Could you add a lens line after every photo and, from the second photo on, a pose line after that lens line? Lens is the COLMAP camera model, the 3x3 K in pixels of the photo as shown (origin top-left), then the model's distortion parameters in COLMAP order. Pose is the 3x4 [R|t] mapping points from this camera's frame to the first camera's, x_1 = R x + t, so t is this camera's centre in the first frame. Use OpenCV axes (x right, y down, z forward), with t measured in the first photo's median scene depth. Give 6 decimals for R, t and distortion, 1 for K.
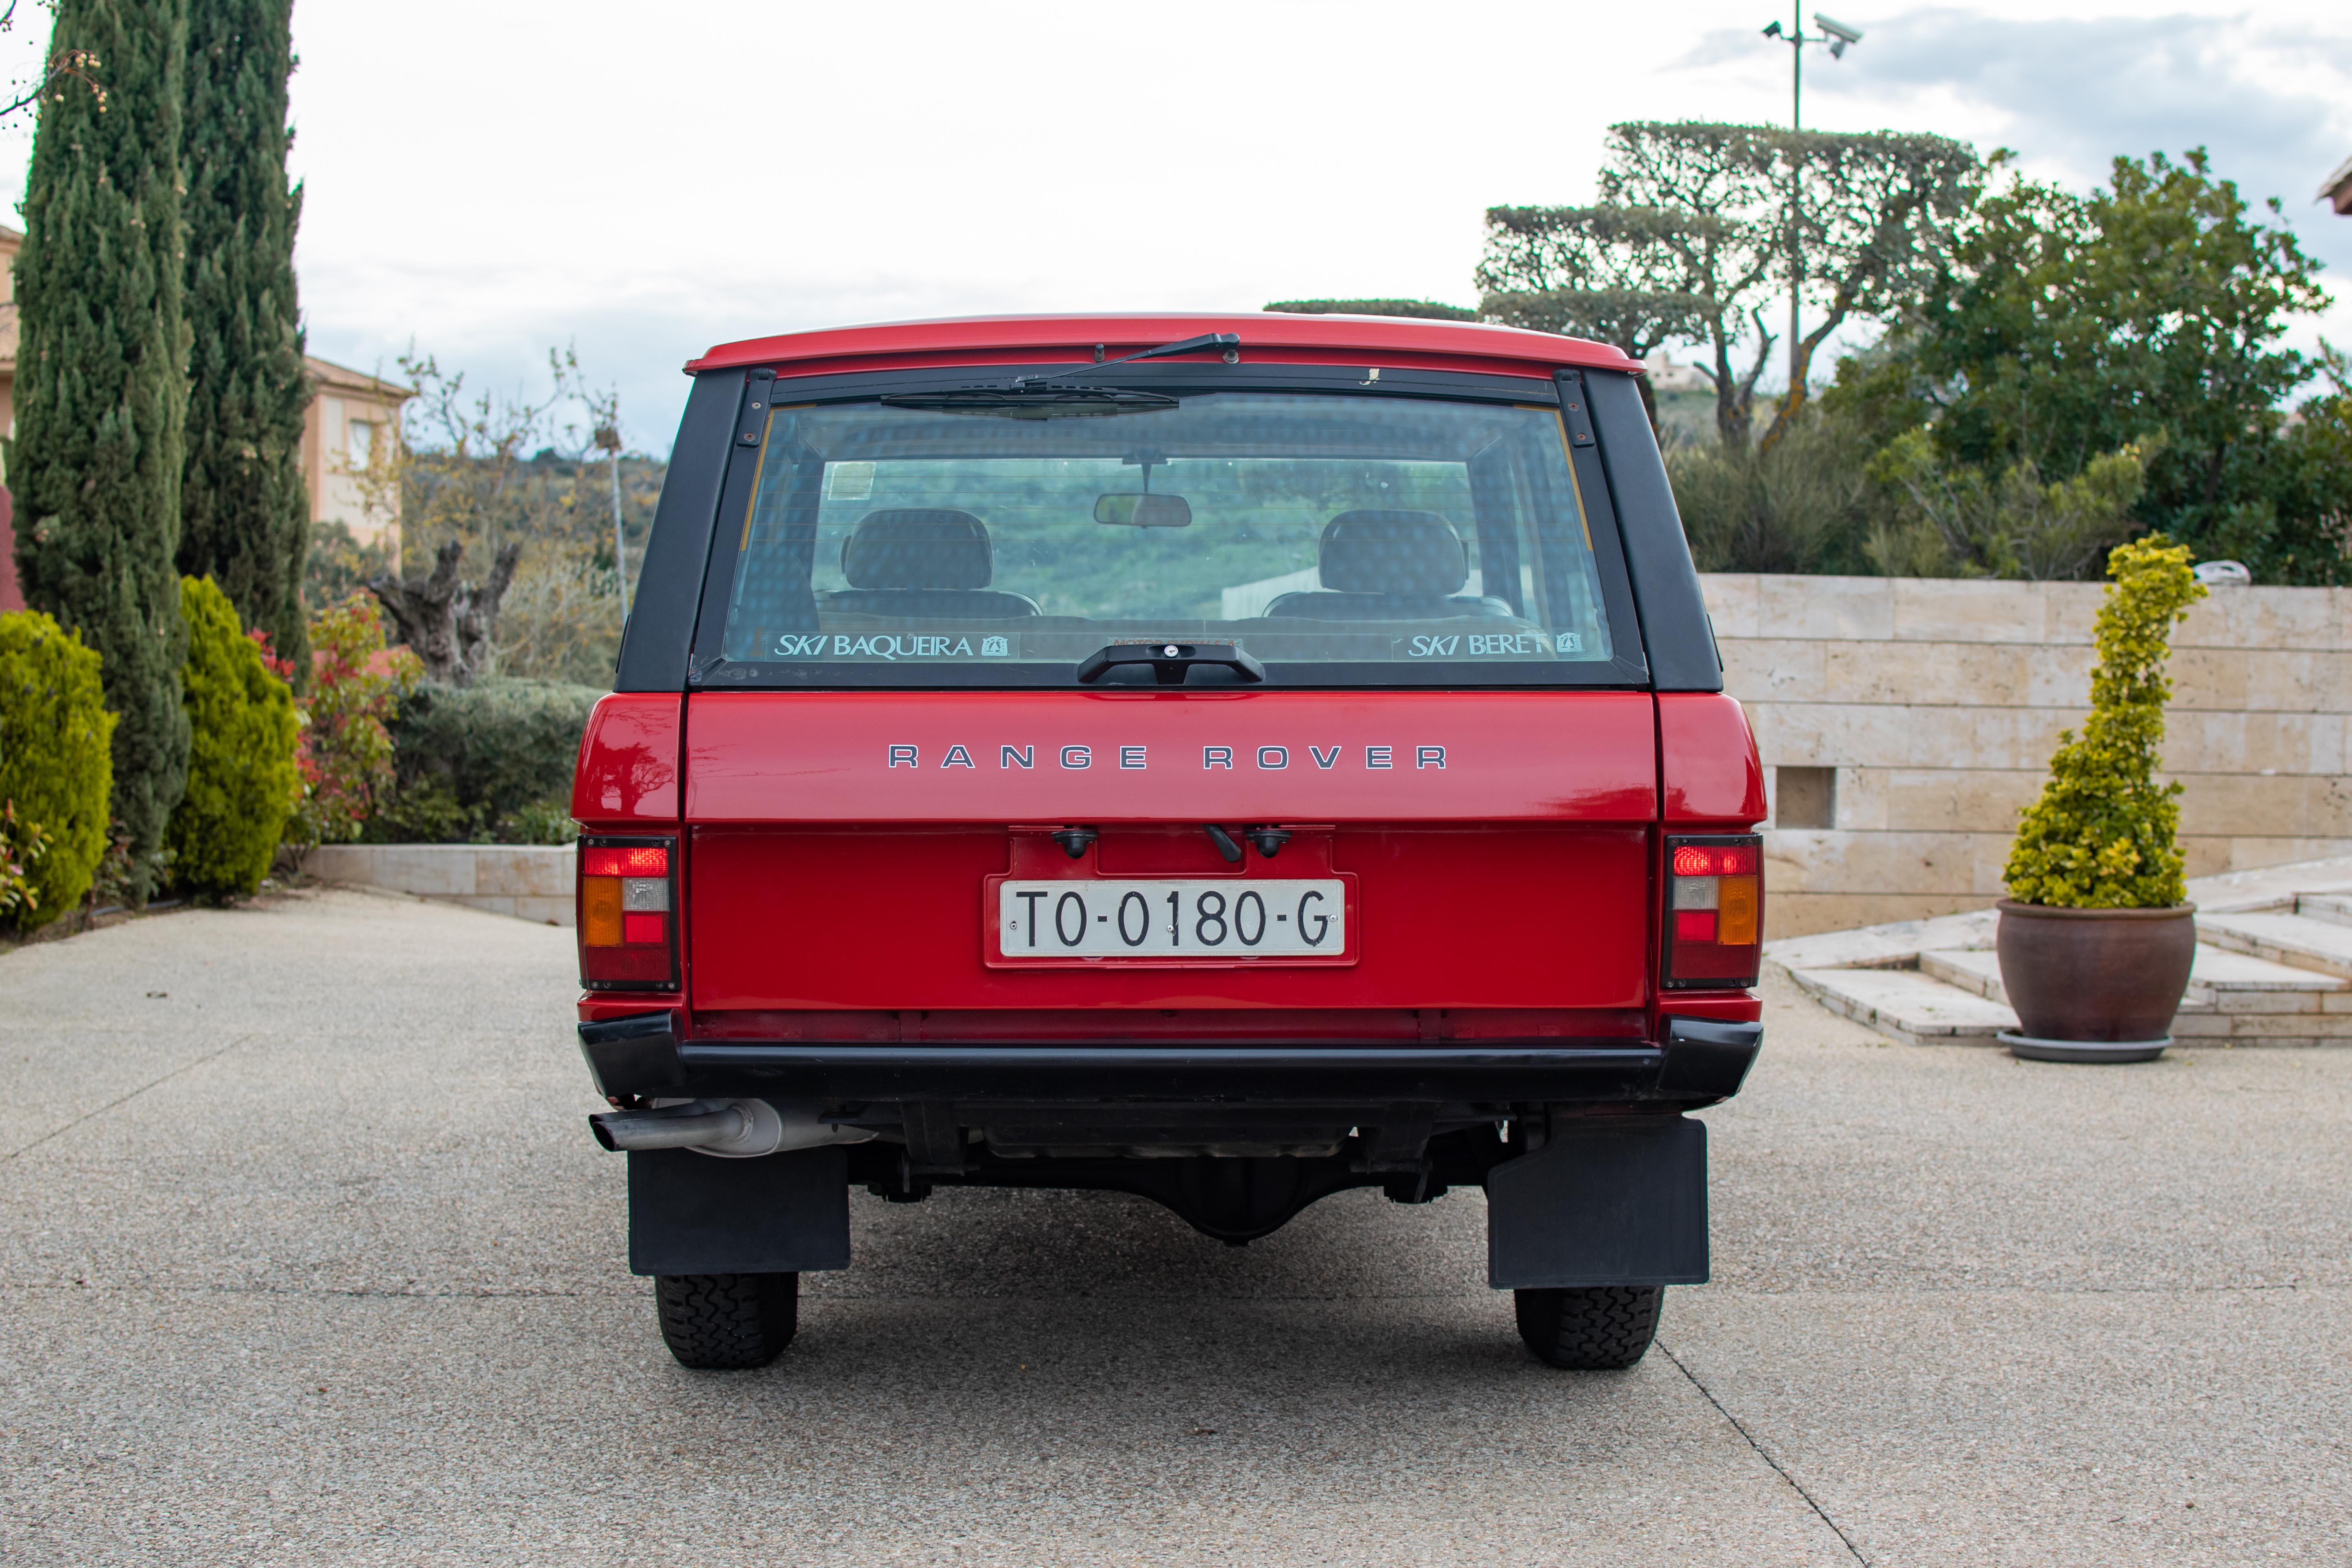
lens RADIAL K [[3735.0, 0, 1176.0], [0, 3735.0, 784.0], [0, 0, 1]] dist [-0.135811, 0.032350]
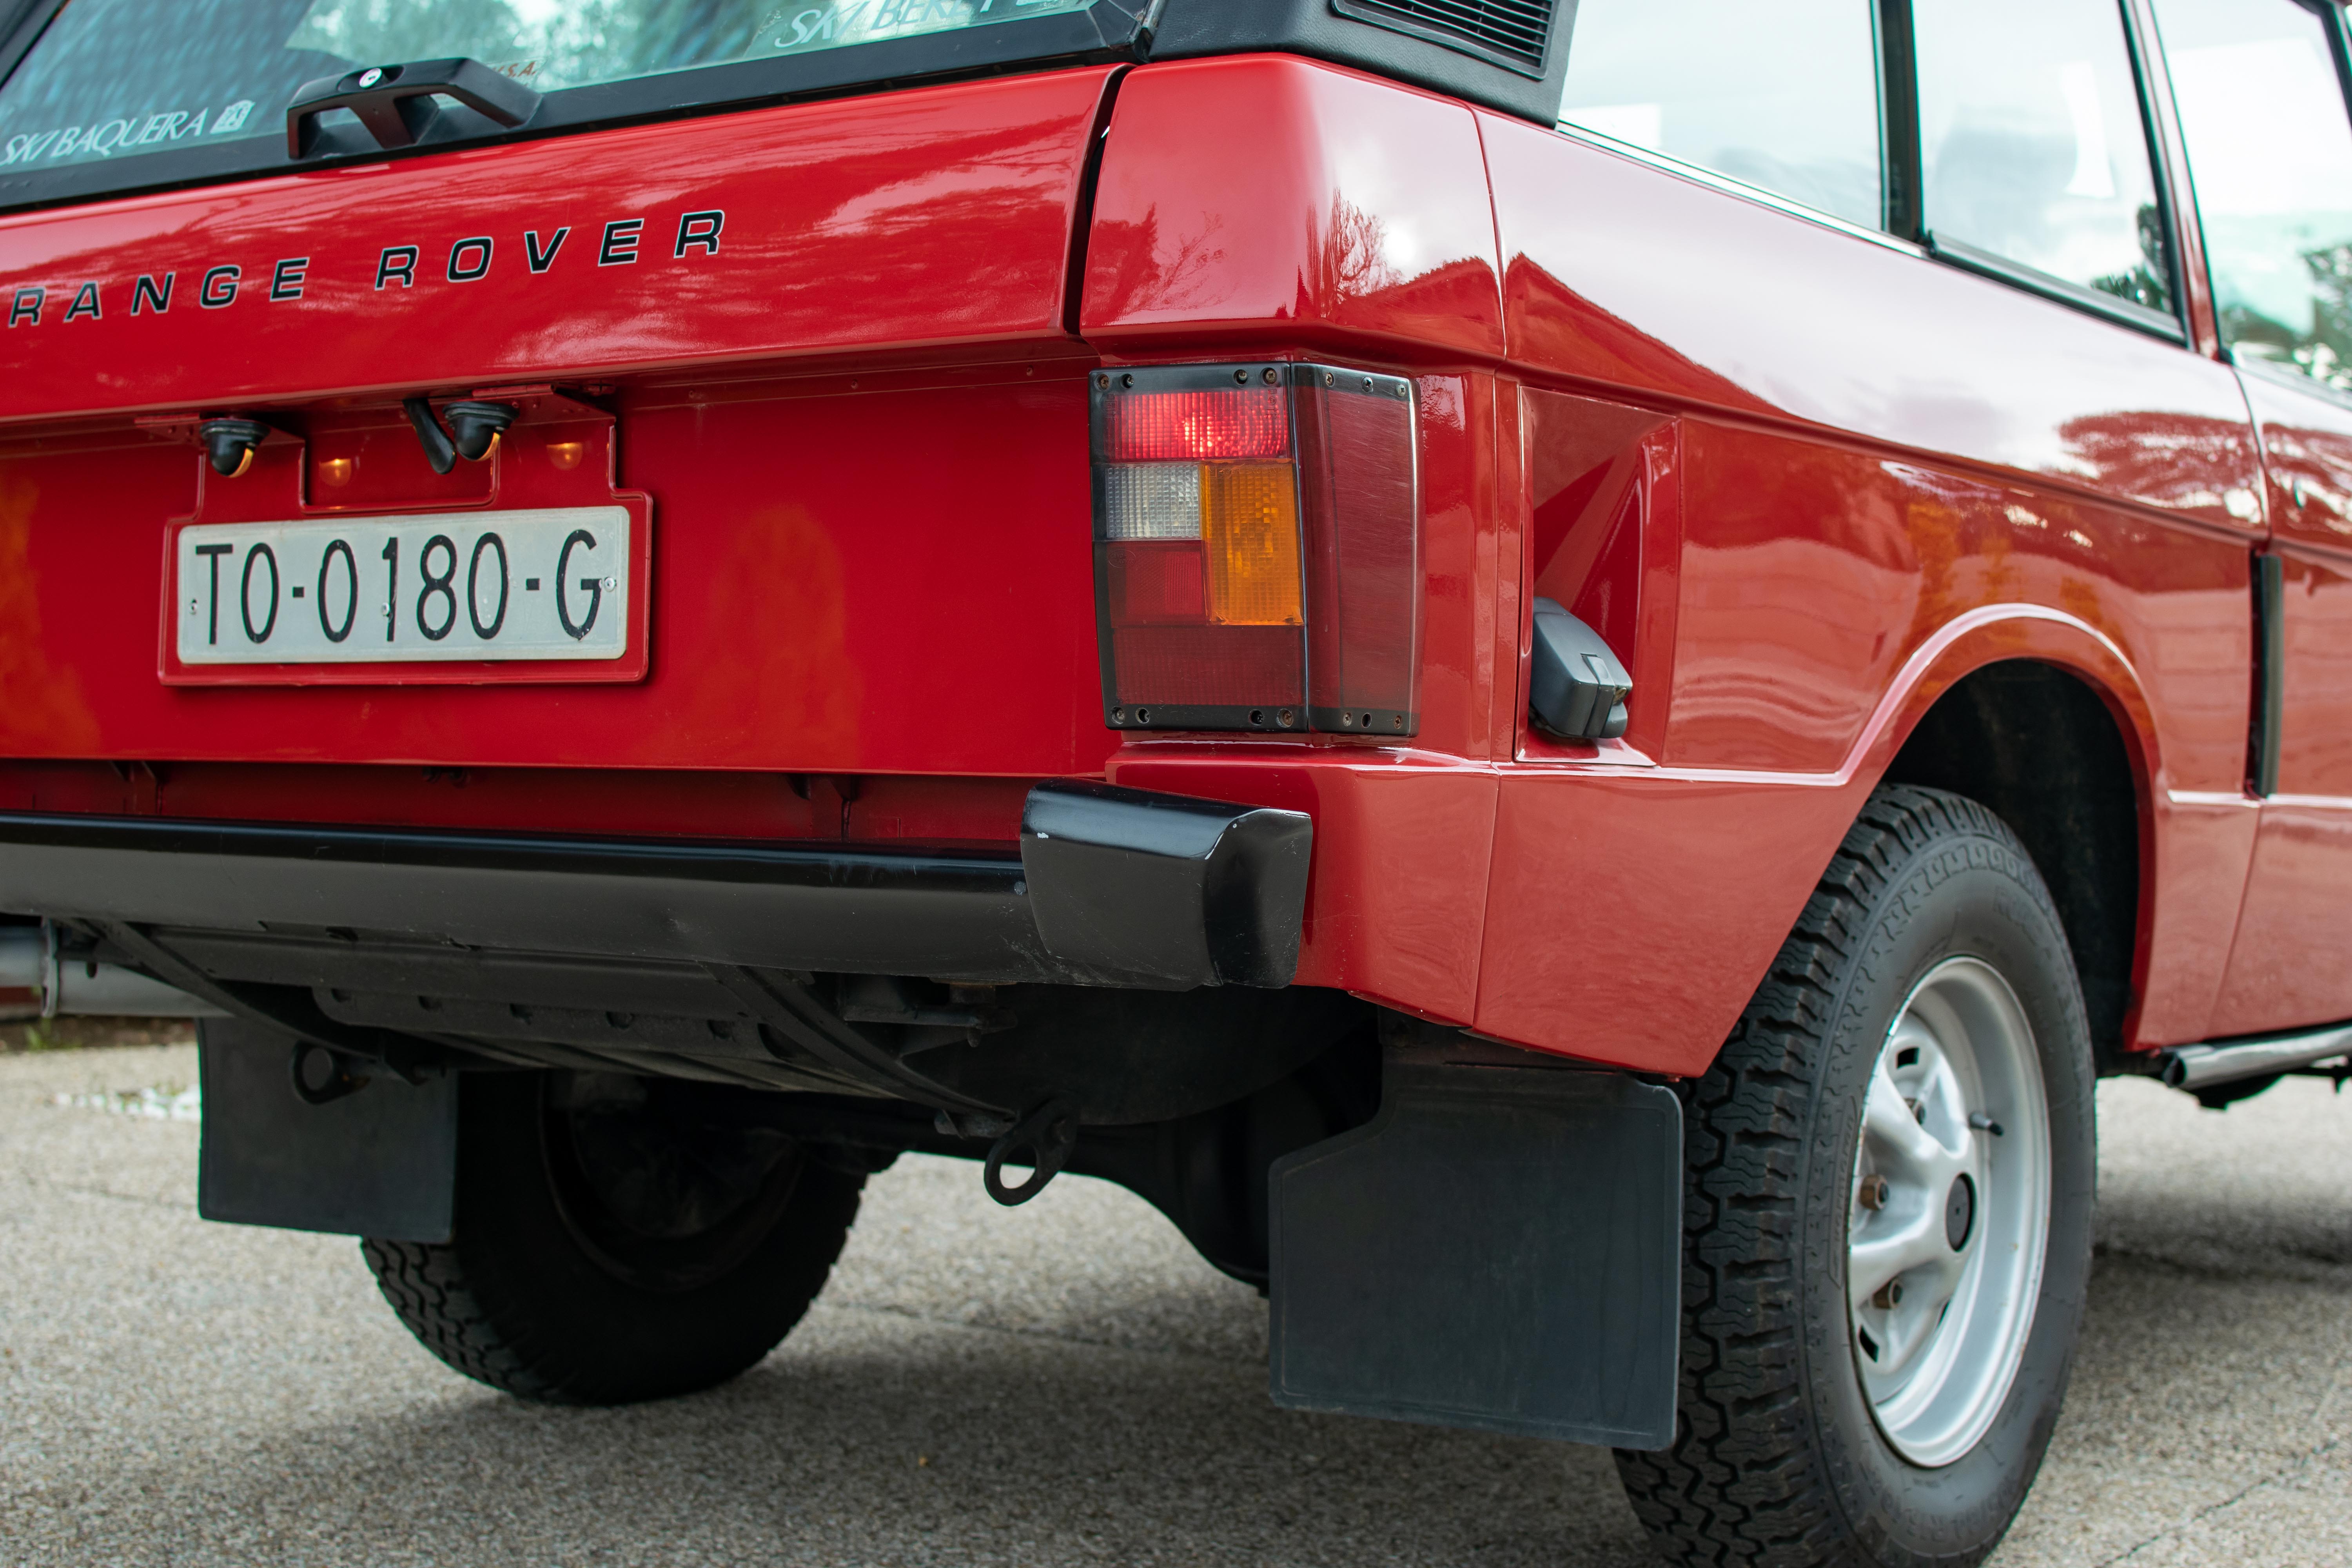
lens RADIAL K [[3594.4, 0, 1176.0], [0, 3594.4, 784.0], [0, 0, 1]] dist [-0.174608, 0.123409]
pose [[0.807499, 0.017024, -0.589623, 0.105450], [-0.033419, 0.999298, -0.016915, 0.018704], [0.588921, 0.033364, 0.807502, 0.182431]]
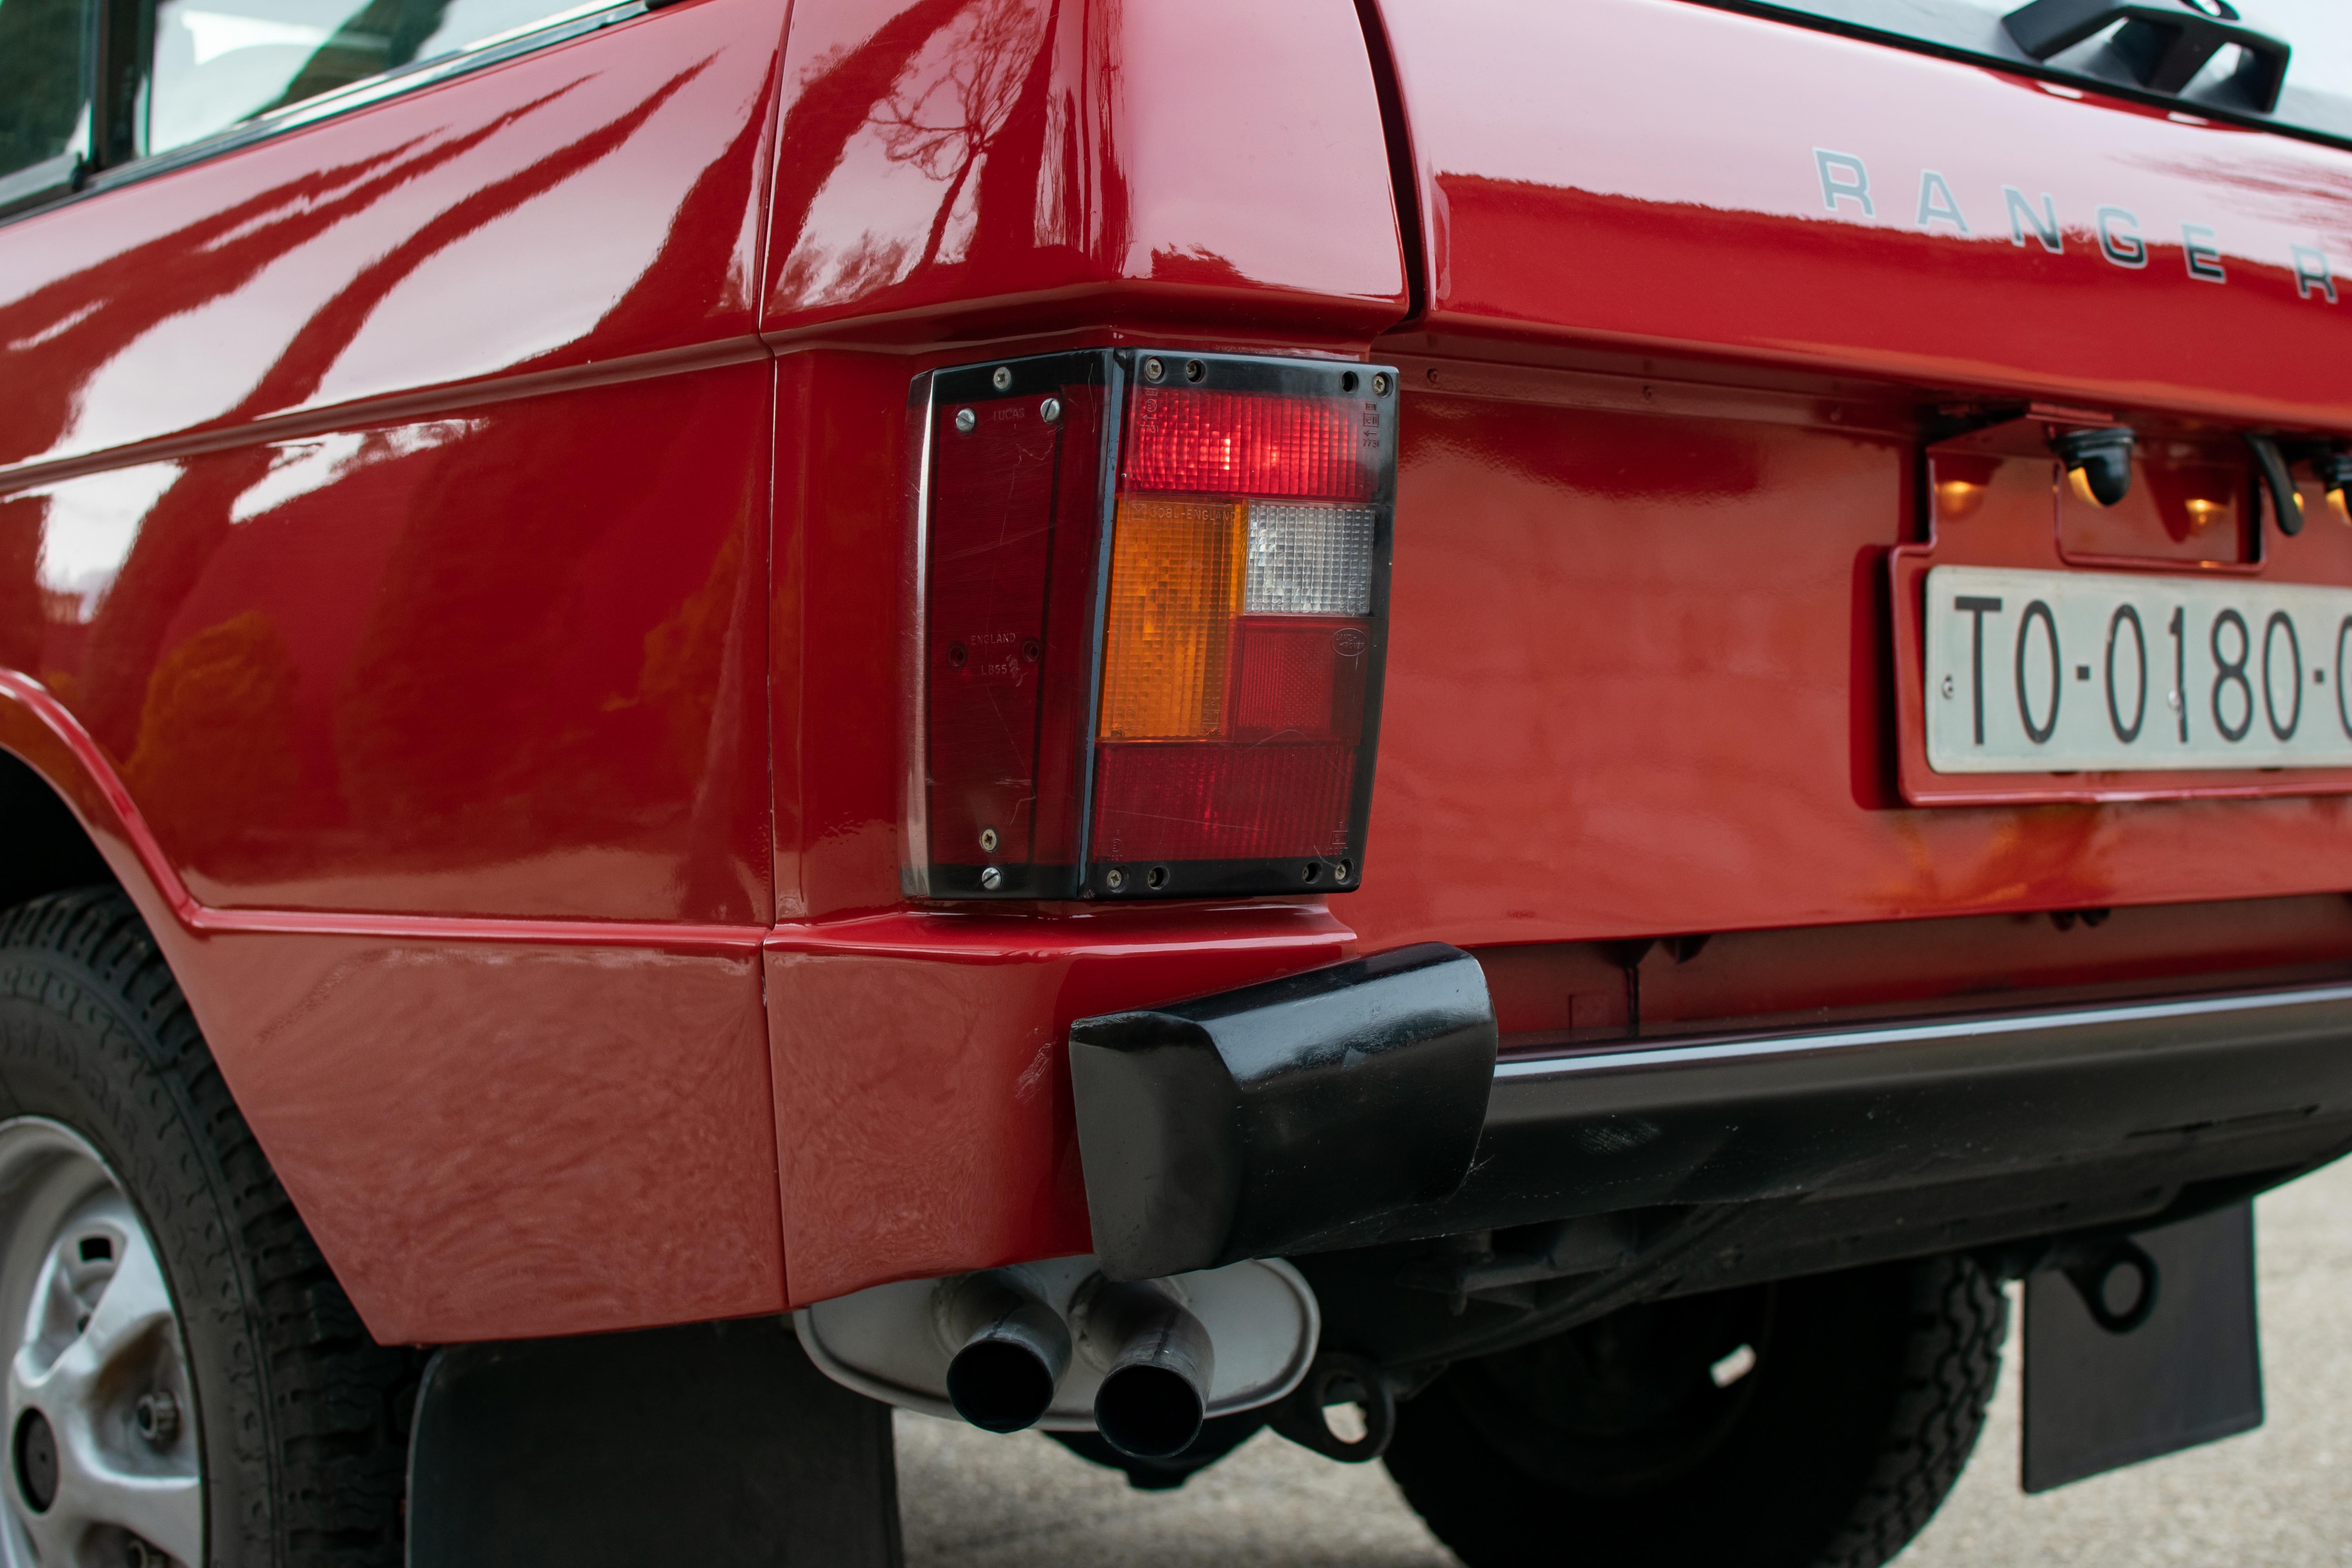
lens RADIAL K [[3594.4, 0, 1176.0], [0, 3594.4, 784.0], [0, 0, 1]] dist [-0.174608, 0.123409]
pose [[0.743801, -0.009419, 0.668335, -0.091998], [0.028702, 0.999428, -0.017858, 0.014128], [-0.667785, 0.032465, 0.743646, 0.217434]]
